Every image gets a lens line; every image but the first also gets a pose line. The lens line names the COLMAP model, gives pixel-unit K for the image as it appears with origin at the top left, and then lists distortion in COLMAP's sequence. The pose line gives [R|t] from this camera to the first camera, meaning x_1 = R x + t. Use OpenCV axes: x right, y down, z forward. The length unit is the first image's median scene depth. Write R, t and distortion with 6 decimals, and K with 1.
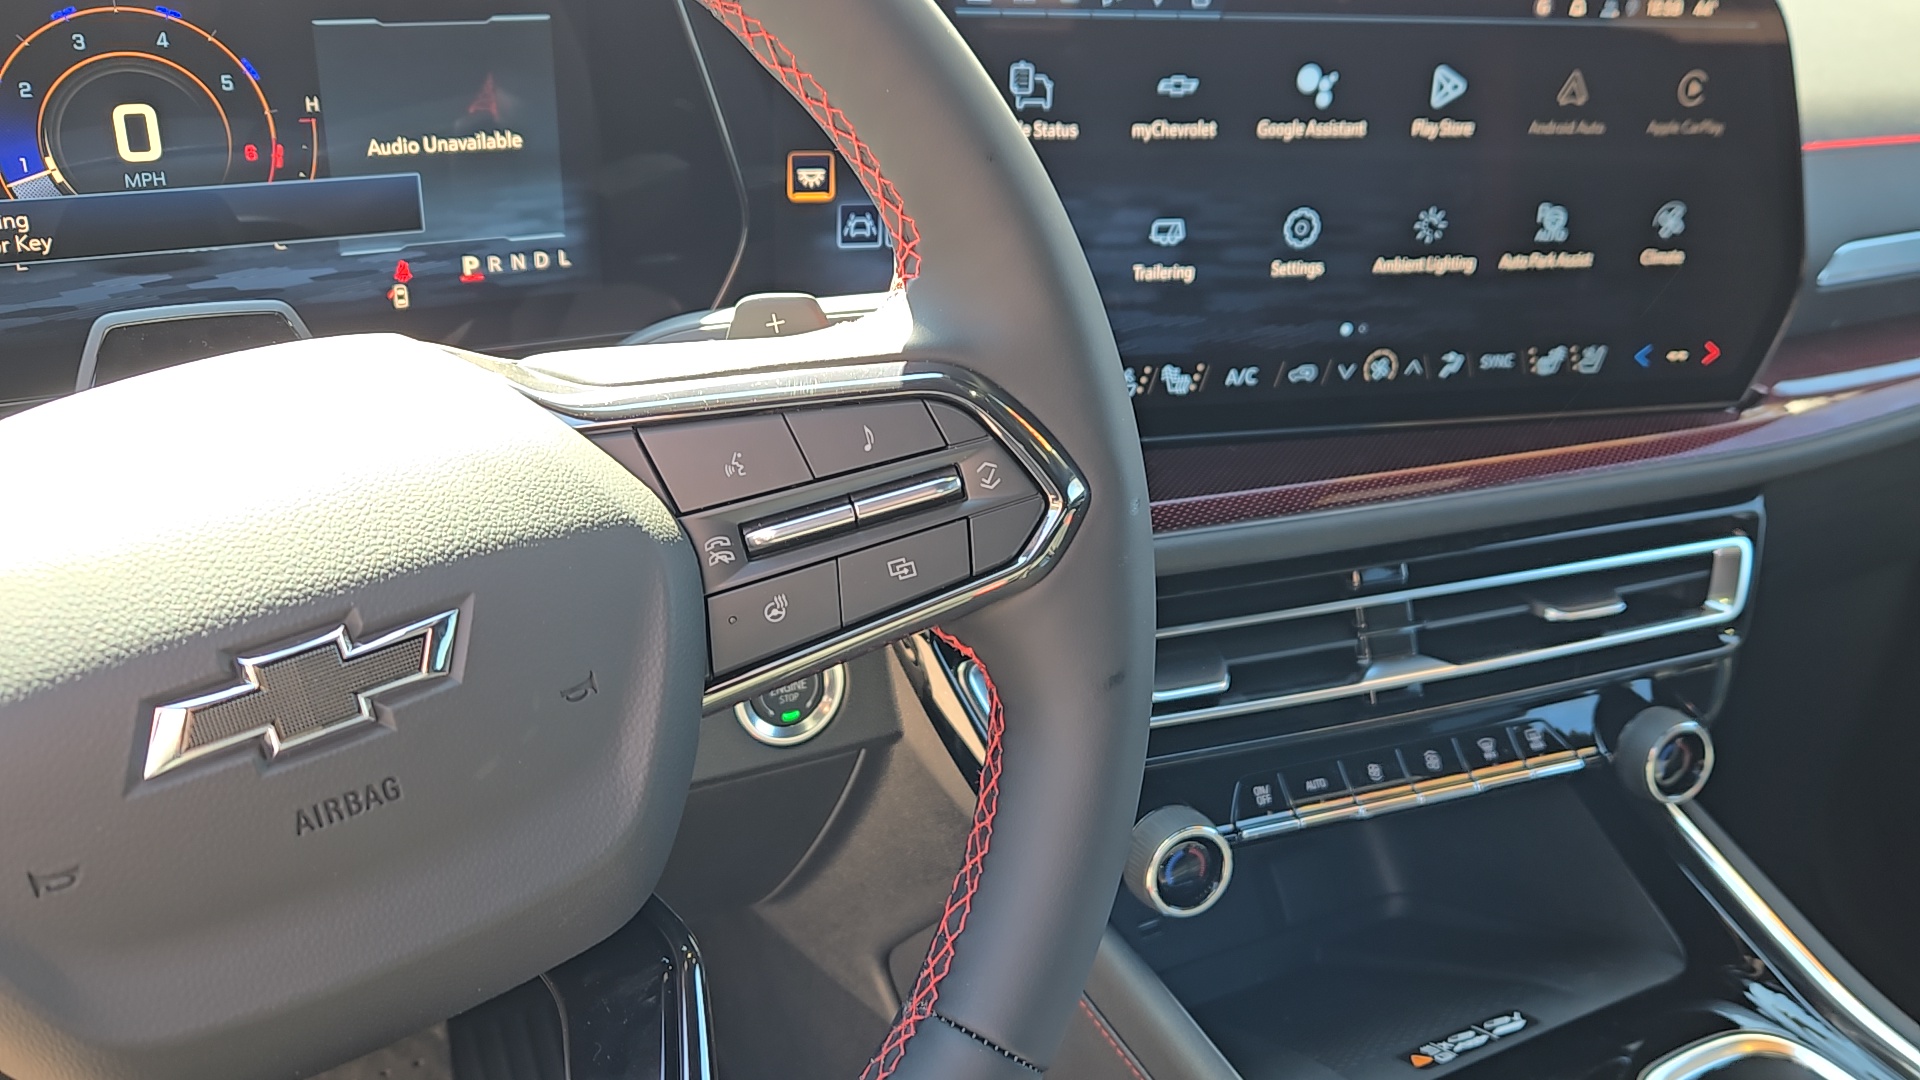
lens RADIAL K [[1617.9, 0, 941.1], [0, 1617.9, 535.5], [0, 0, 1]] dist [0.008599, -0.009326]
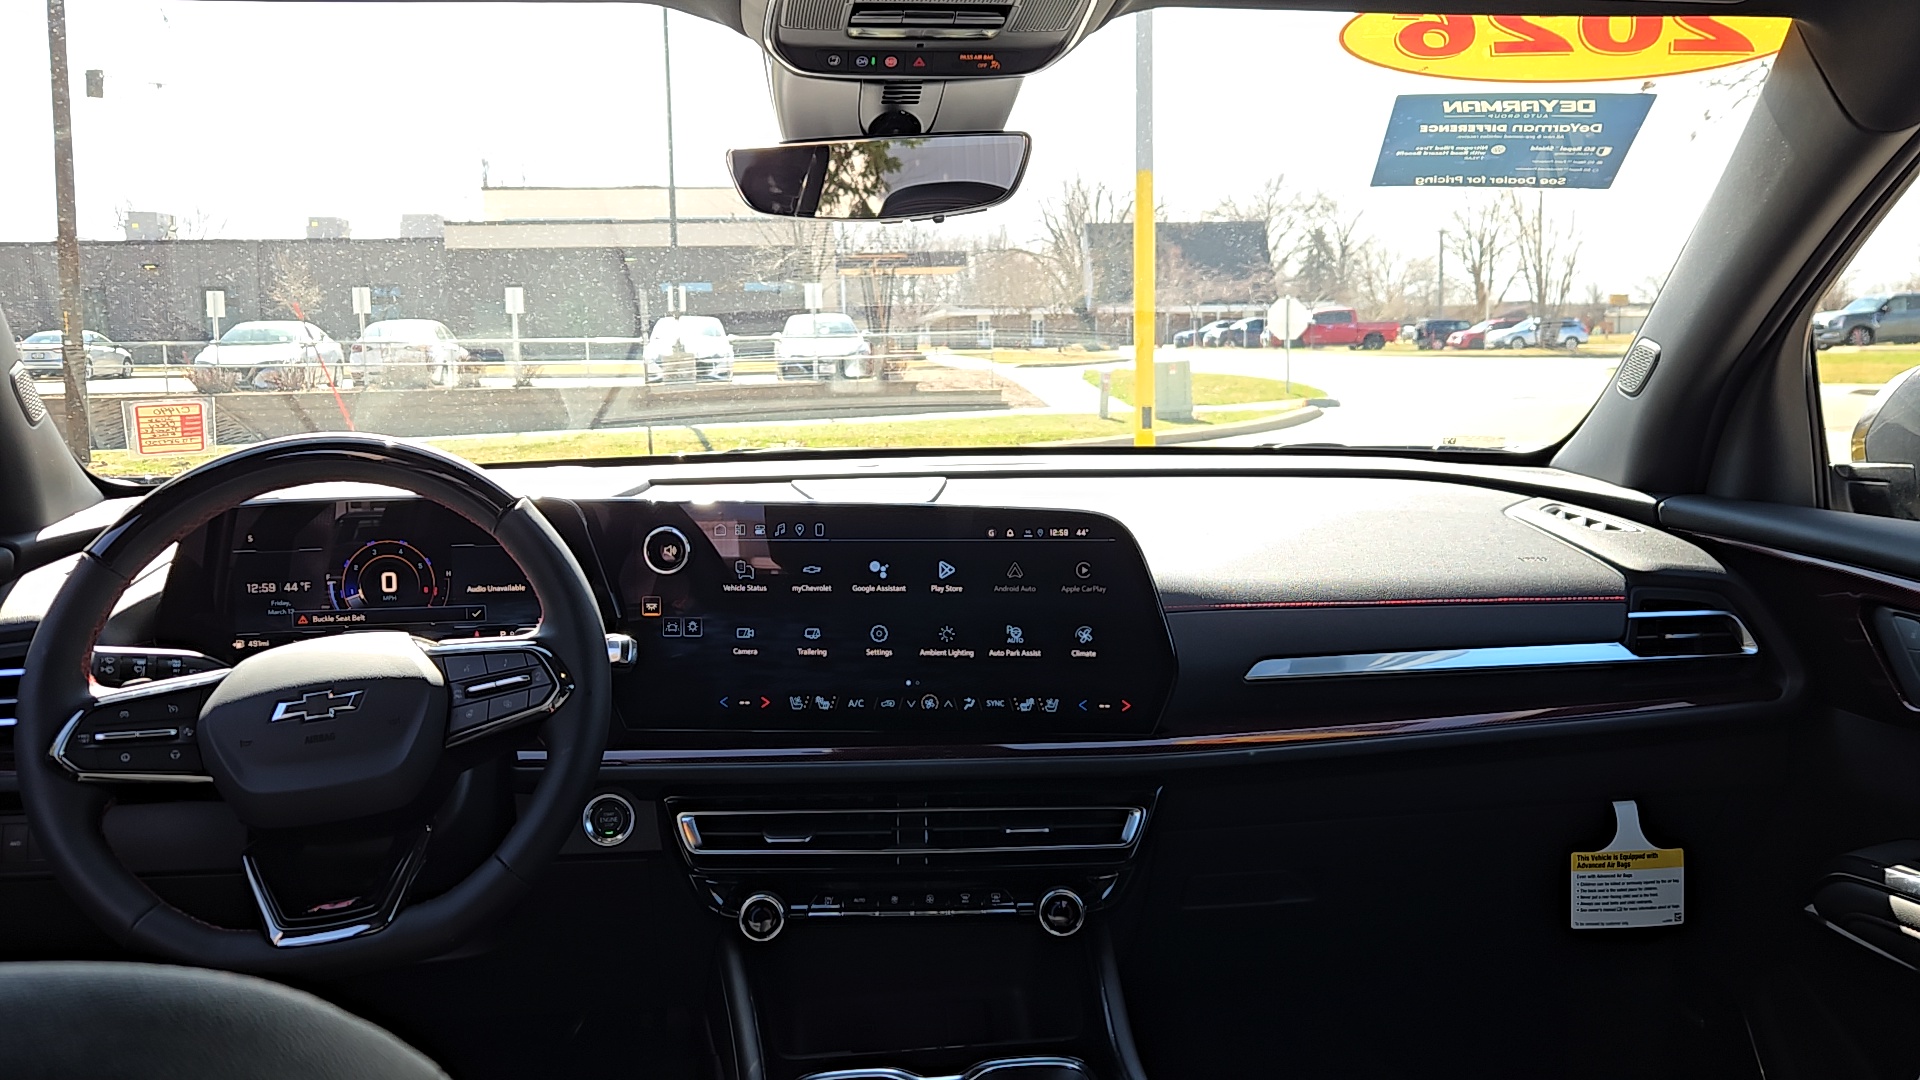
lens RADIAL K [[1617.9, 0, 965.3], [0, 1617.9, 526.0], [0, 0, 1]] dist [0.008599, -0.009326]
pose [[0.931120, -0.025914, -0.363792, 1.203408], [-0.101193, 0.939953, -0.325957, 0.393411], [0.350394, 0.340318, 0.872587, -0.950624]]
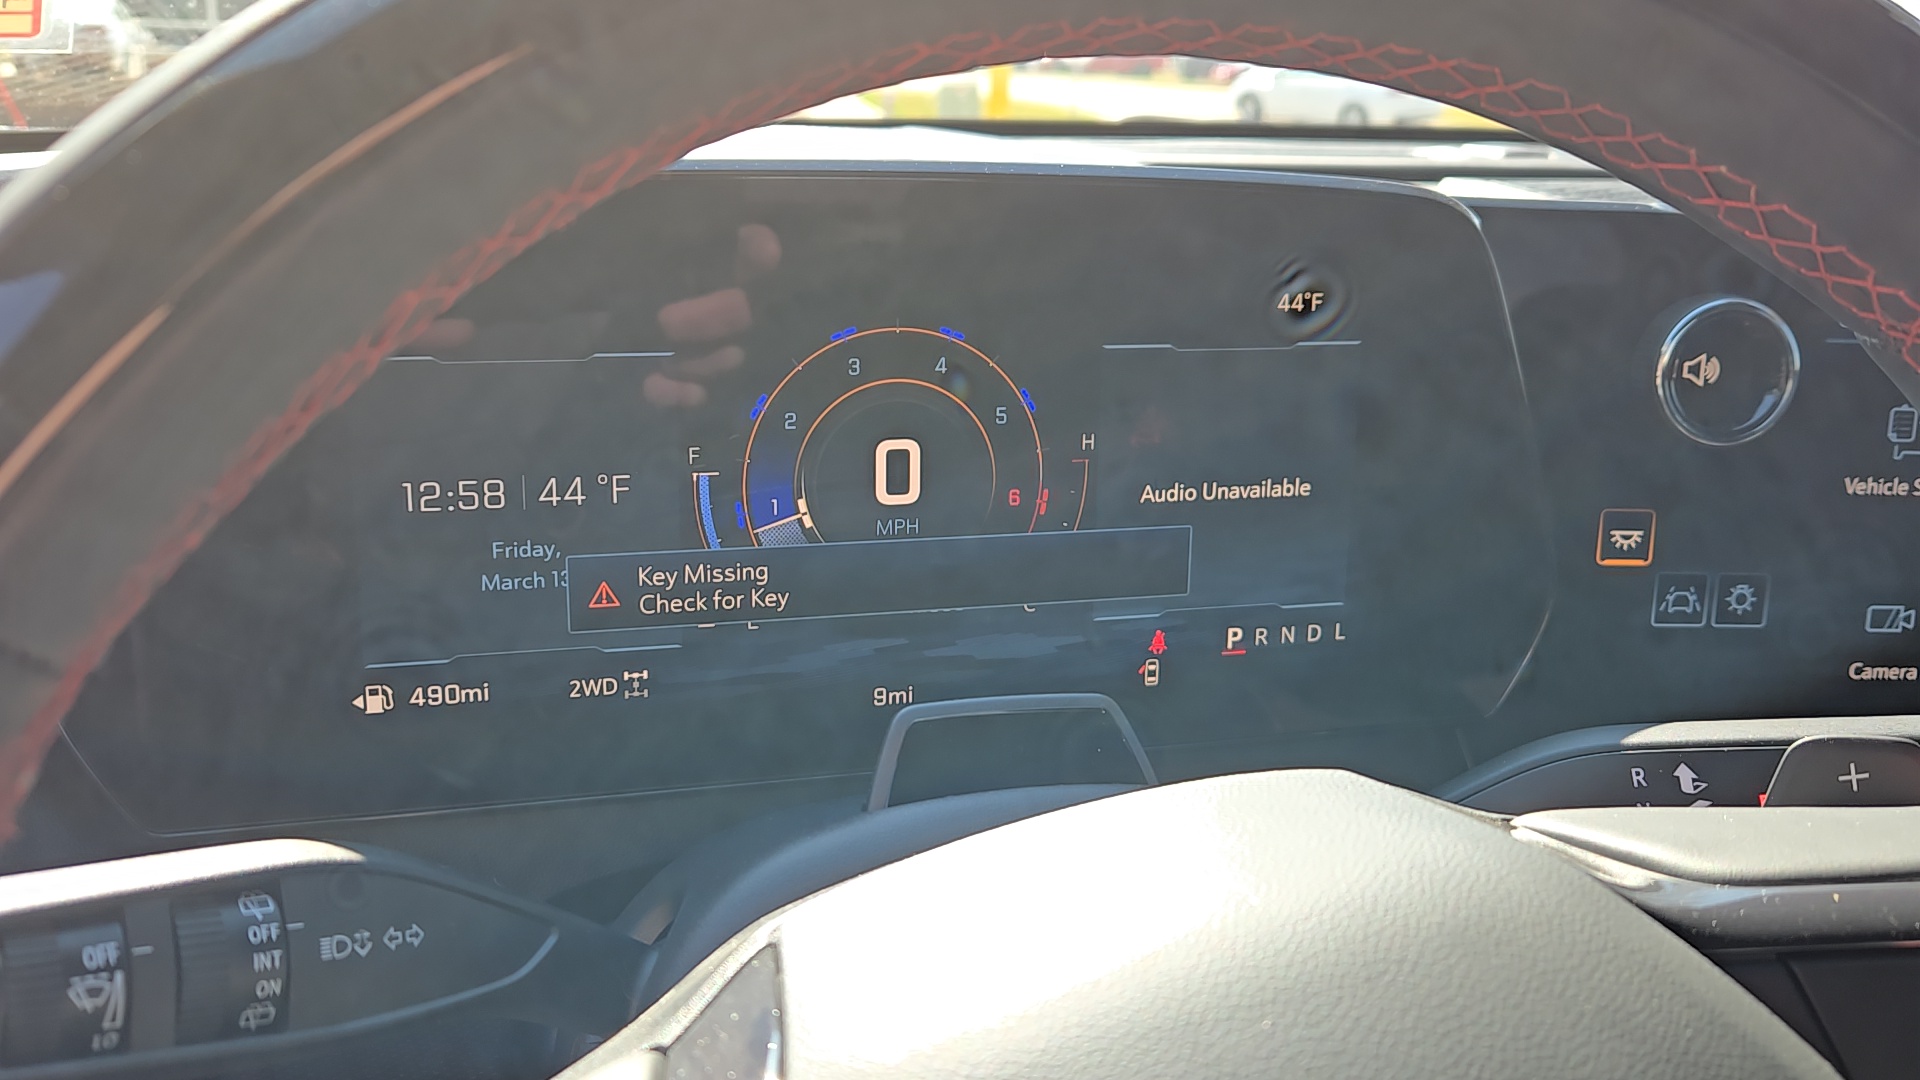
lens RADIAL K [[1617.9, 0, 956.7], [0, 1617.9, 547.0], [0, 0, 1]] dist [0.008599, -0.009326]
pose [[0.977868, 0.037138, -0.205899, -0.232590], [-0.073697, 0.982188, -0.172847, -0.054647], [0.195813, 0.184195, 0.963187, 0.167502]]
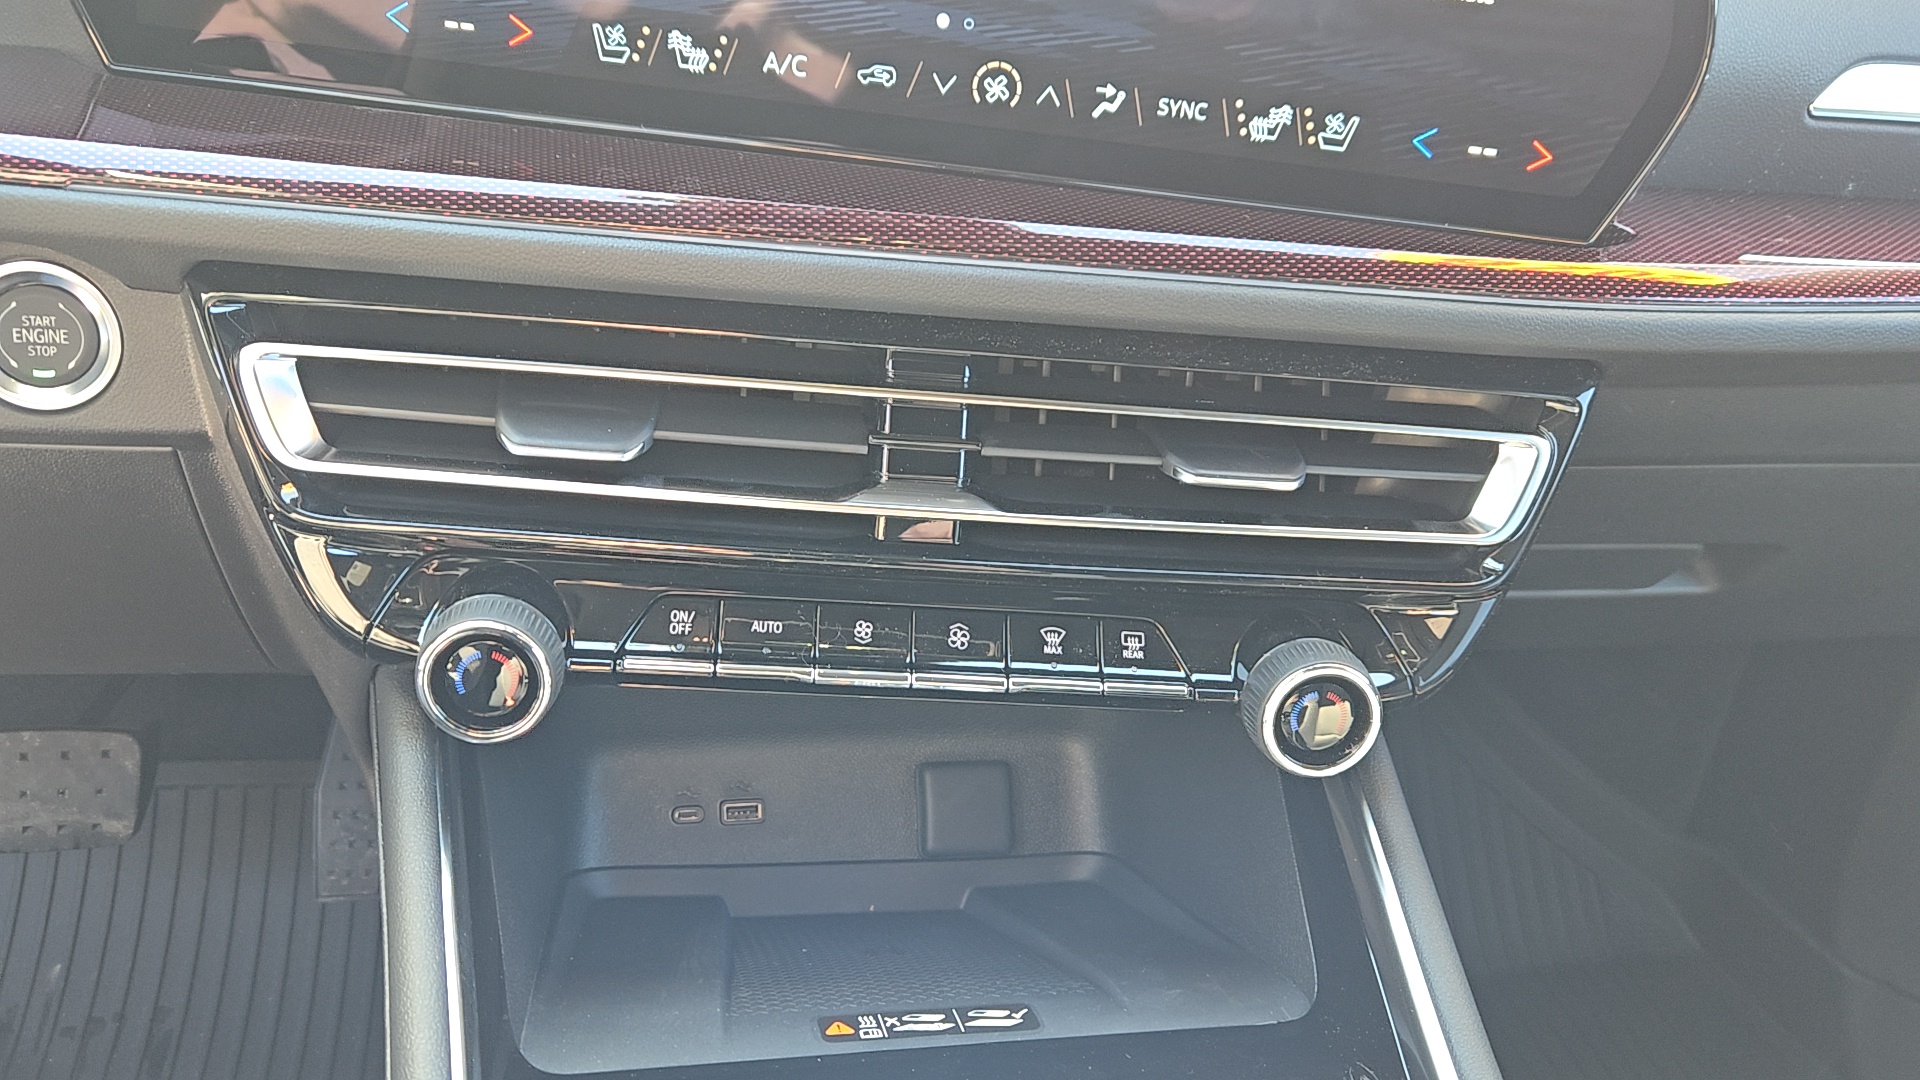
lens RADIAL K [[1617.9, 0, 954.8], [0, 1617.9, 536.5], [0, 0, 1]] dist [0.008599, -0.009326]
pose [[0.952920, 0.193567, -0.233398, 0.521352], [-0.185511, 0.981033, 0.056207, 0.061802], [0.239851, -0.010263, 0.970755, 0.339235]]
